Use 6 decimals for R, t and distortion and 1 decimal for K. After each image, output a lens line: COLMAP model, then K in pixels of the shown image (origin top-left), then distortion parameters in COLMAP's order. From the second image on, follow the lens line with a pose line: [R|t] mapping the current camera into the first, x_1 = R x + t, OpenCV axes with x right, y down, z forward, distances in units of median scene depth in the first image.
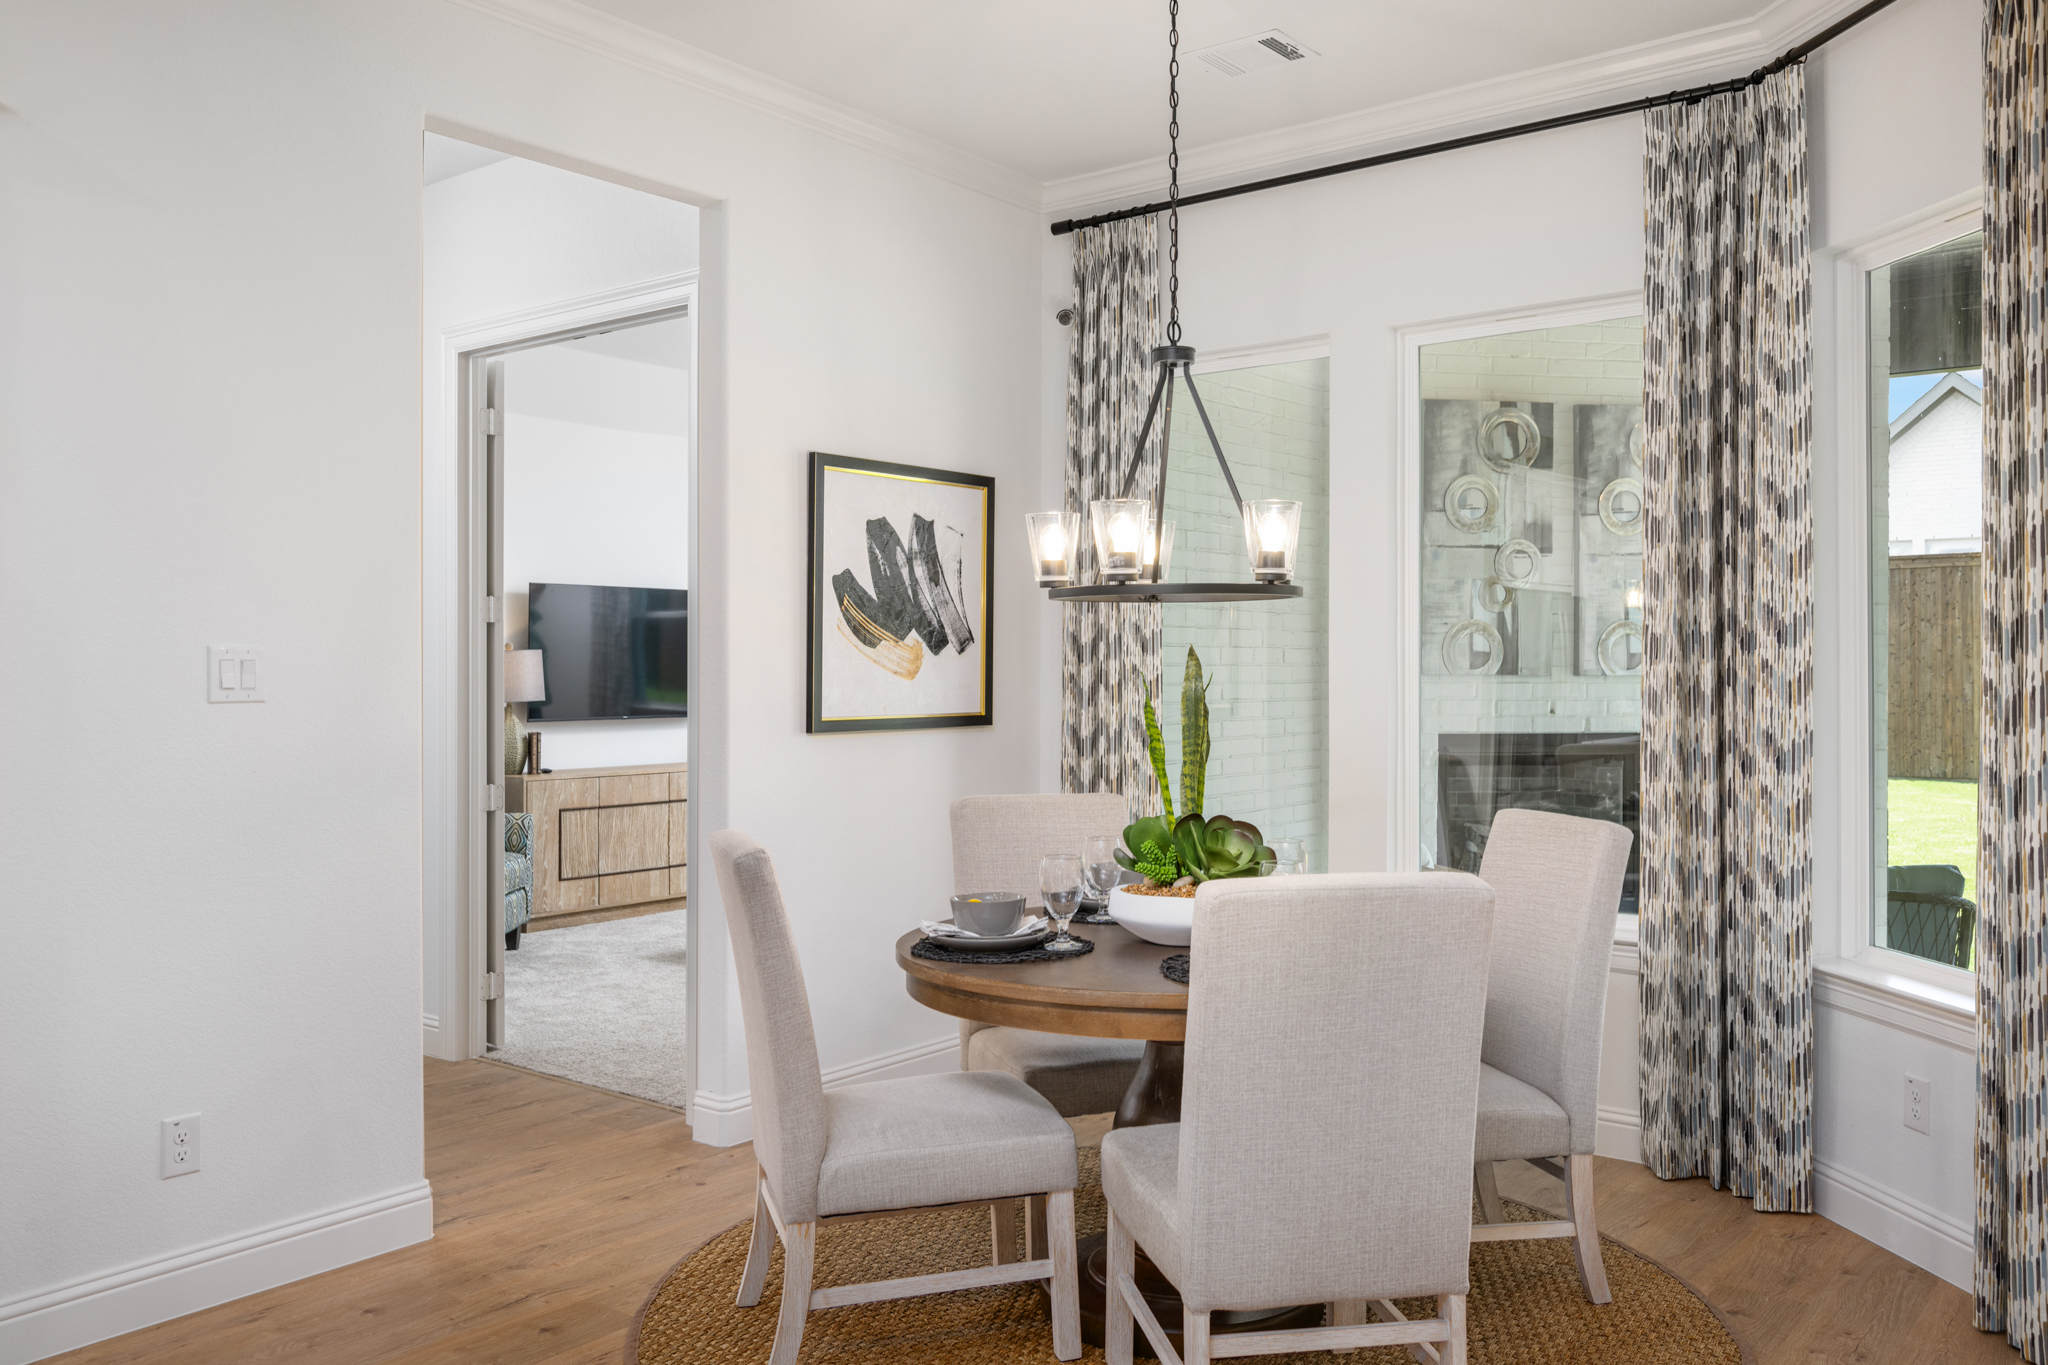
lens RADIAL K [[1632.8, 0, 1025.1], [0, 1632.8, 650.7], [0, 0, 1]] dist [-0.005801, 0.001092]
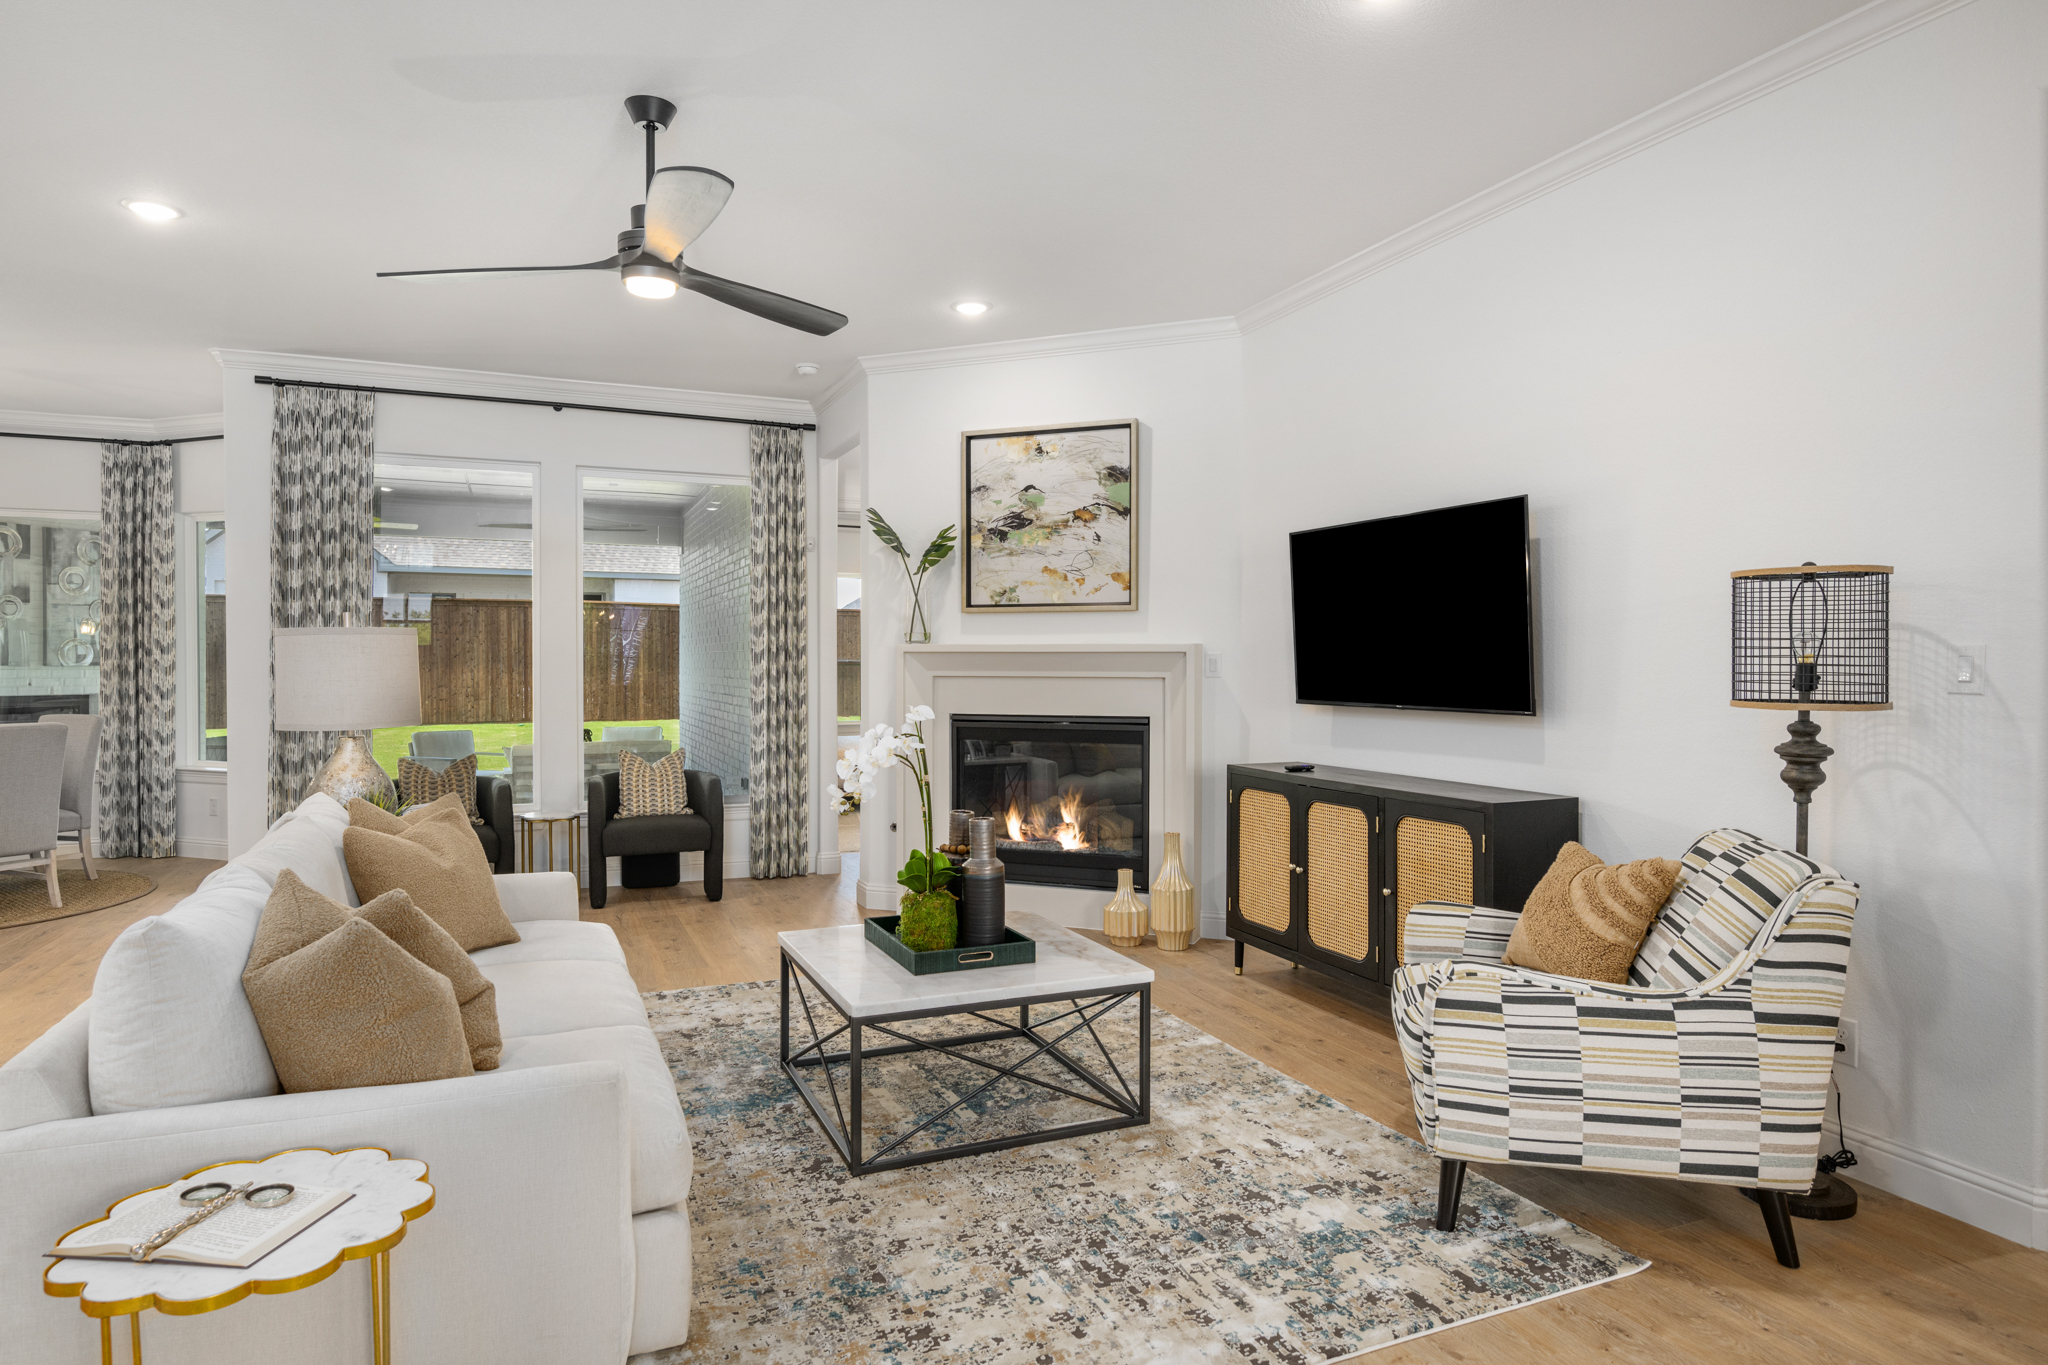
lens RADIAL K [[1161.8, 0, 1021.0], [0, 1161.8, 679.5], [0, 0, 1]] dist [-0.000222, -0.000295]
pose [[0.480899, -0.011224, 0.876704, -0.344910], [-0.010856, 0.999765, 0.018754, -0.007730], [-0.876709, -0.018536, 0.480664, -0.748775]]
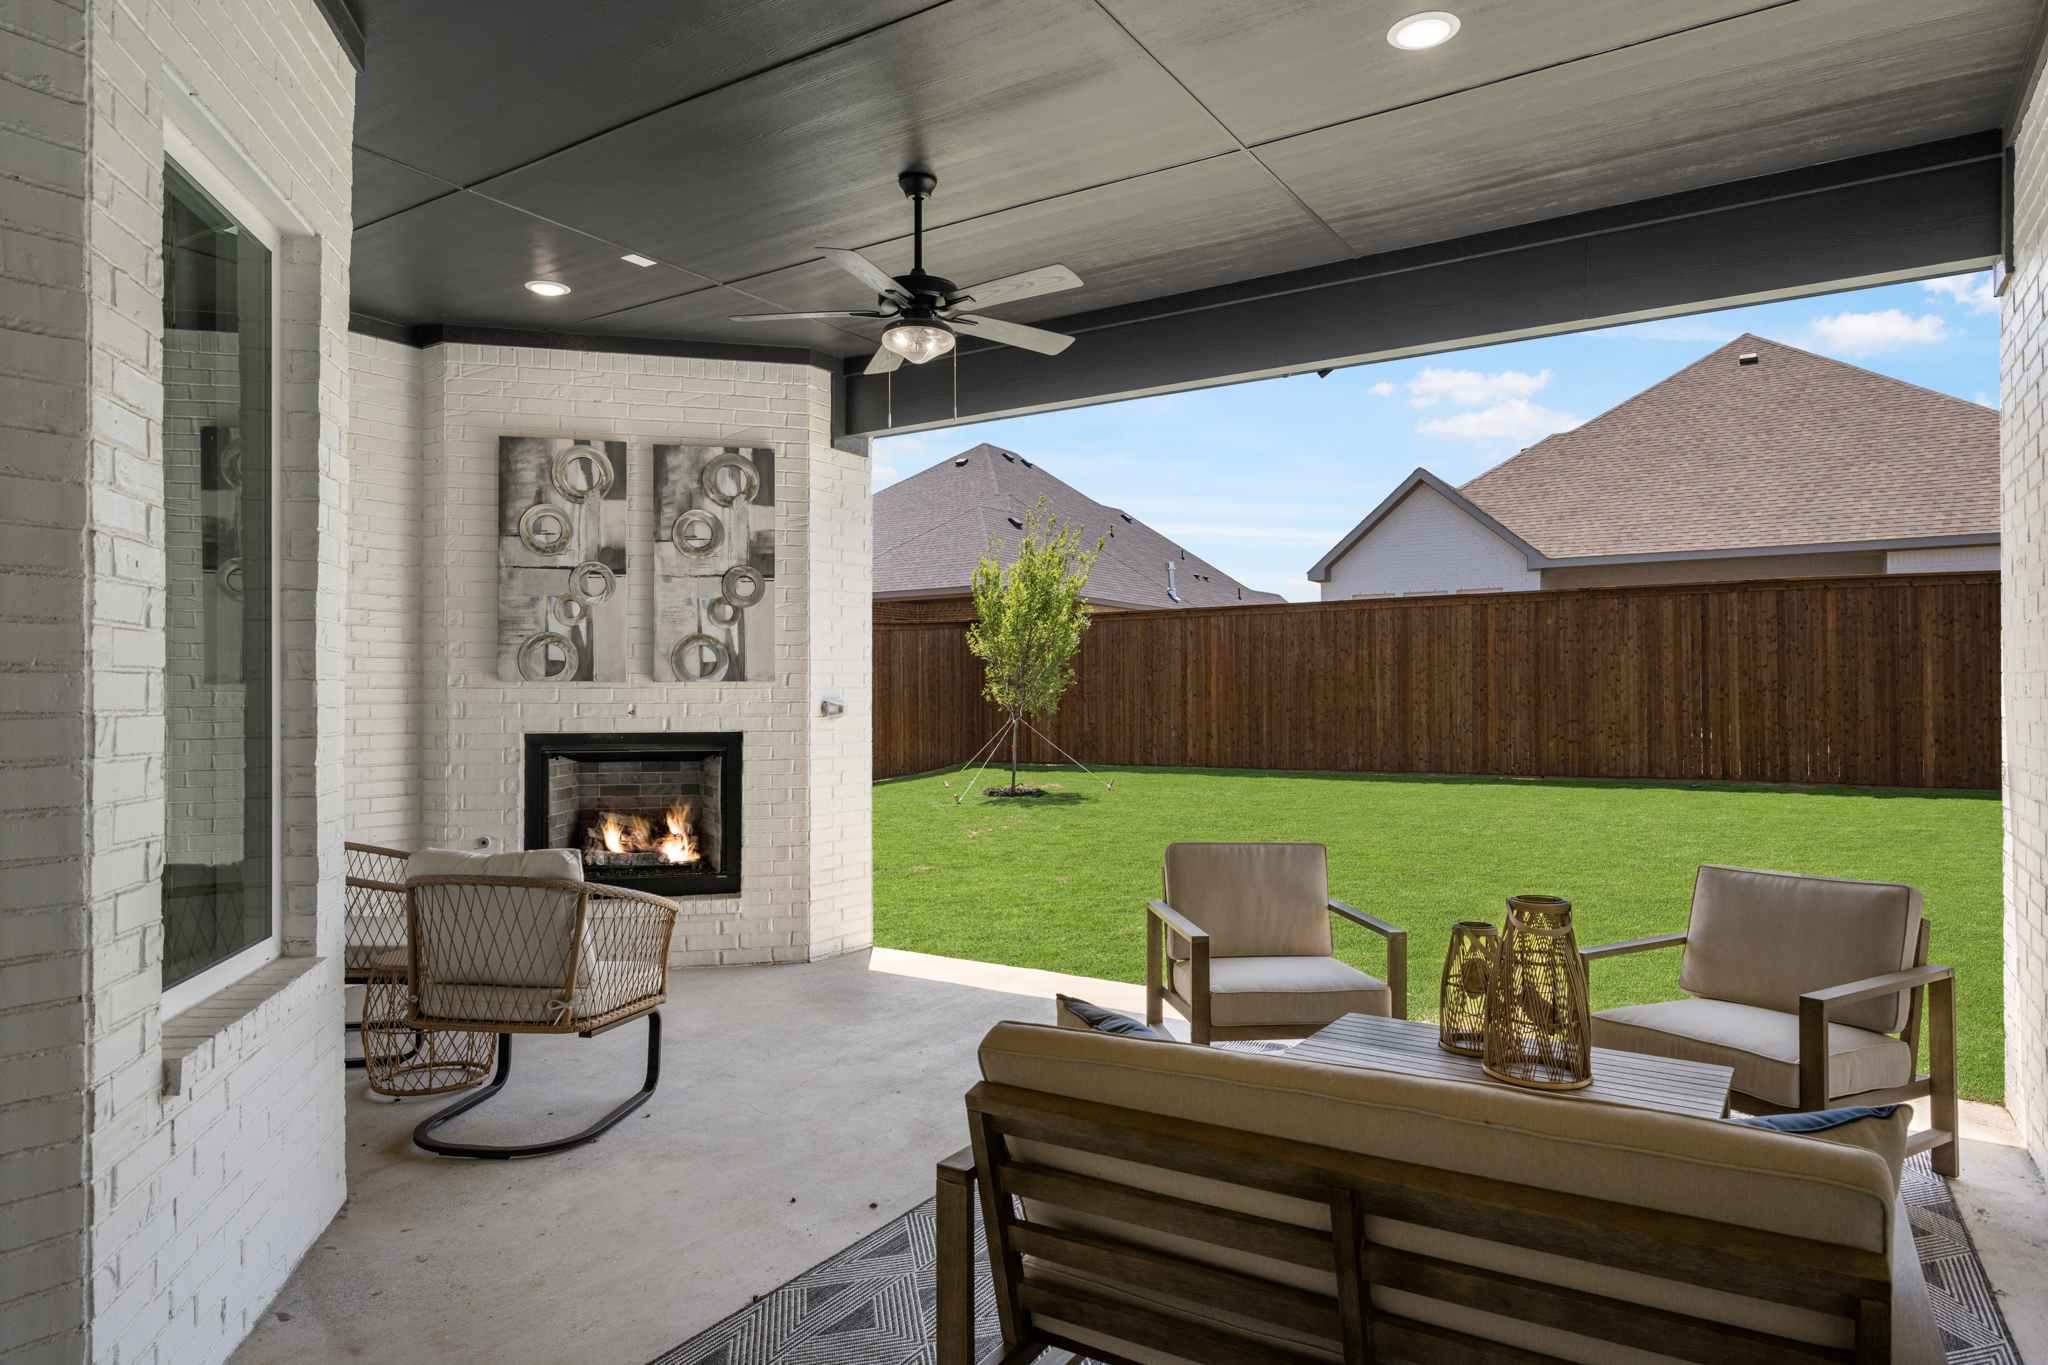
lens RADIAL K [[1200.6, 0, 1026.9], [0, 1200.6, 687.0], [0, 0, 1]] dist [0.000992, -0.001061]
pose [[0.995875, -0.002115, 0.090712, 0.560346], [0.001785, 0.999991, 0.003724, 0.017471], [-0.090719, -0.003547, 0.995870, 0.148553]]
